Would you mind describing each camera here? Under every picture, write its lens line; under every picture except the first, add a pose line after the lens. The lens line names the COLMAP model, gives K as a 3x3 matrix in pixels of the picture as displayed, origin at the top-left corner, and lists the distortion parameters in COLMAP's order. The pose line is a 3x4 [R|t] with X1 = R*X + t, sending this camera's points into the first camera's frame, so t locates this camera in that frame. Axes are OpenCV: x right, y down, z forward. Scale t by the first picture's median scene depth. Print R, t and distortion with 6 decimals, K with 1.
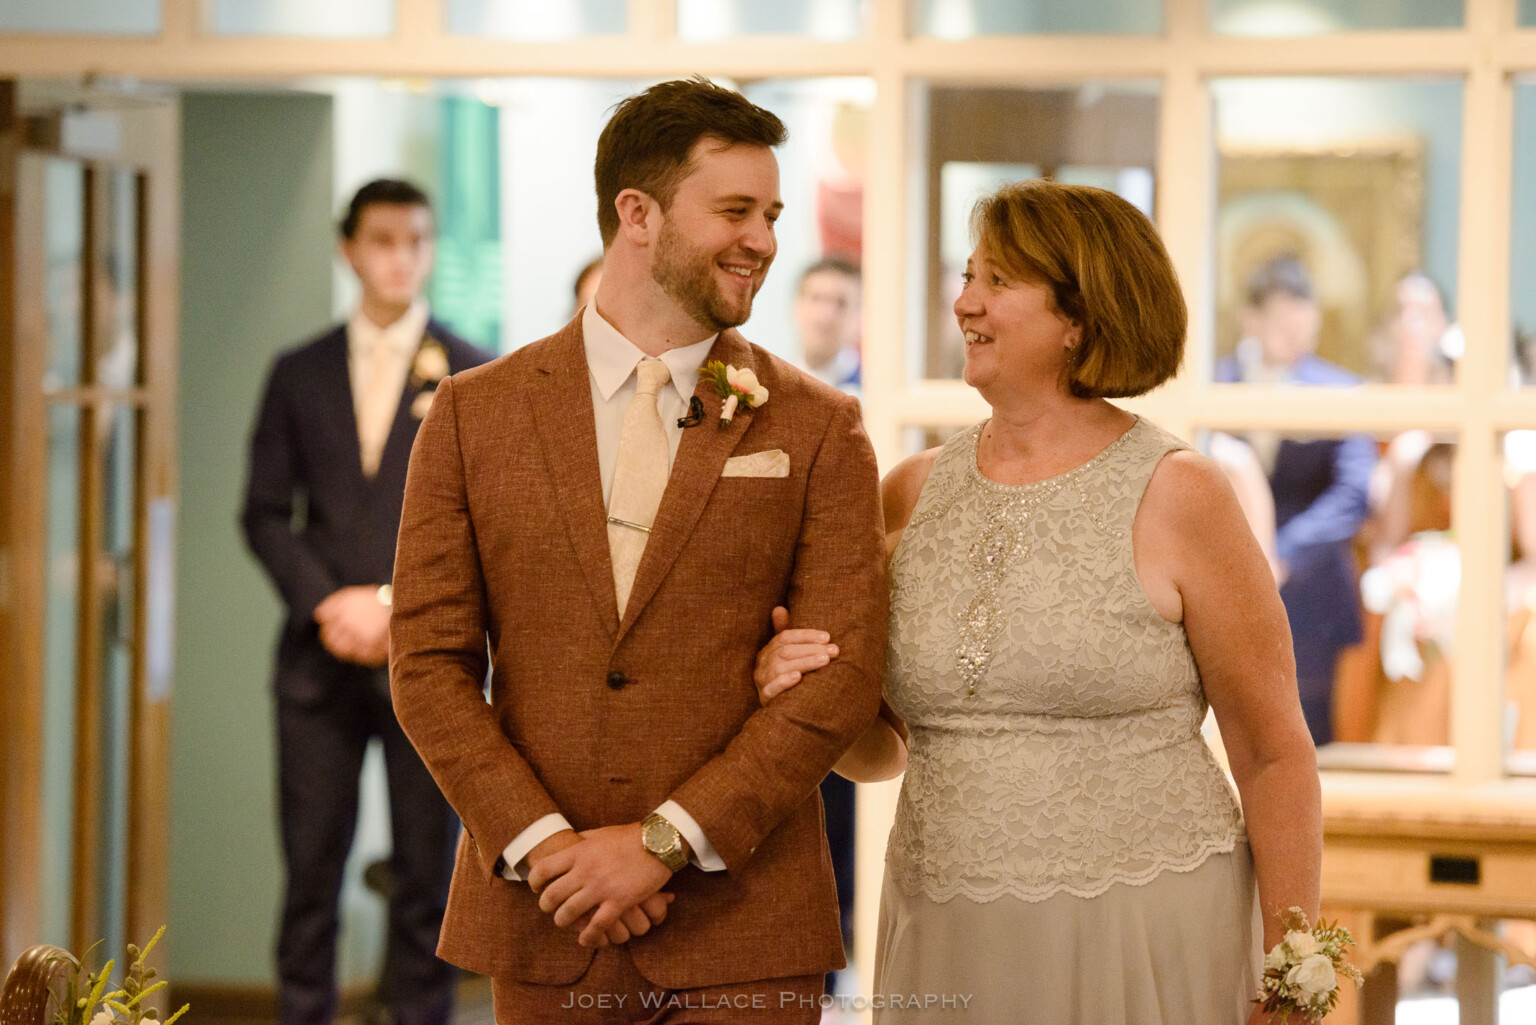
lens RADIAL K [[5272.5, 0, 755.8], [0, 5272.5, 507.9], [0, 0, 1]] dist [0.320038, 0.000000]
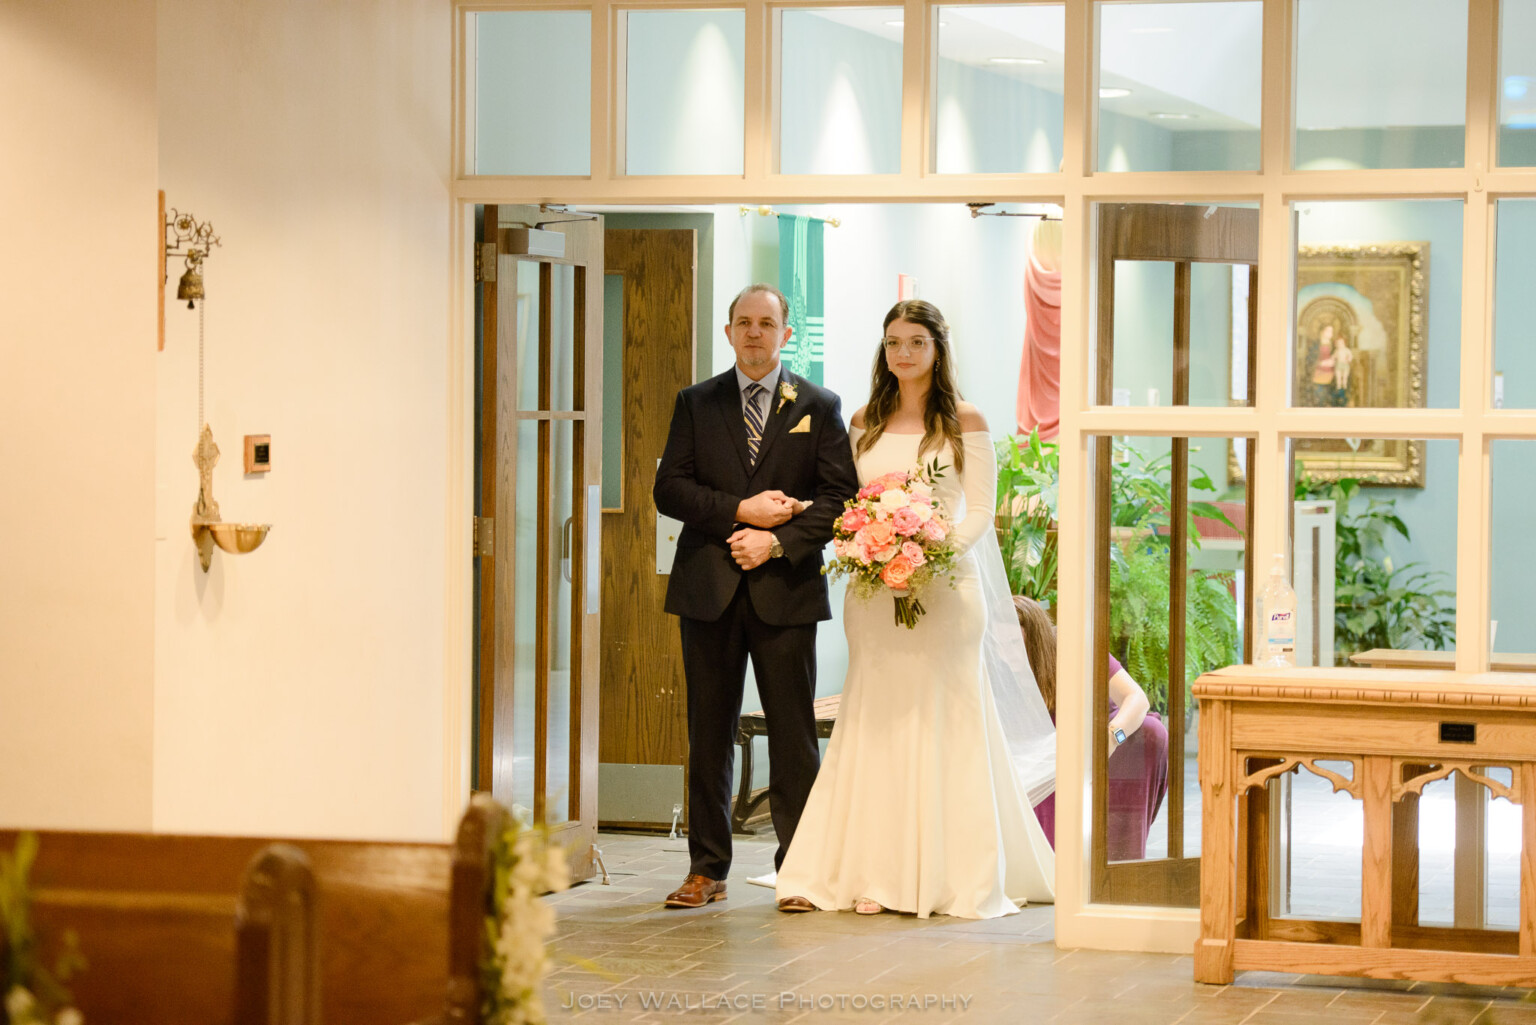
lens RADIAL K [[5272.5, 0, 772.0], [0, 5272.5, 600.0], [0, 0, 1]] dist [0.320038, 0.000000]
pose [[0.996390, 0.000569, -0.084887, 0.066485], [0.000337, 0.999943, 0.010654, 0.015265], [0.084888, -0.010644, 0.996334, -0.494066]]
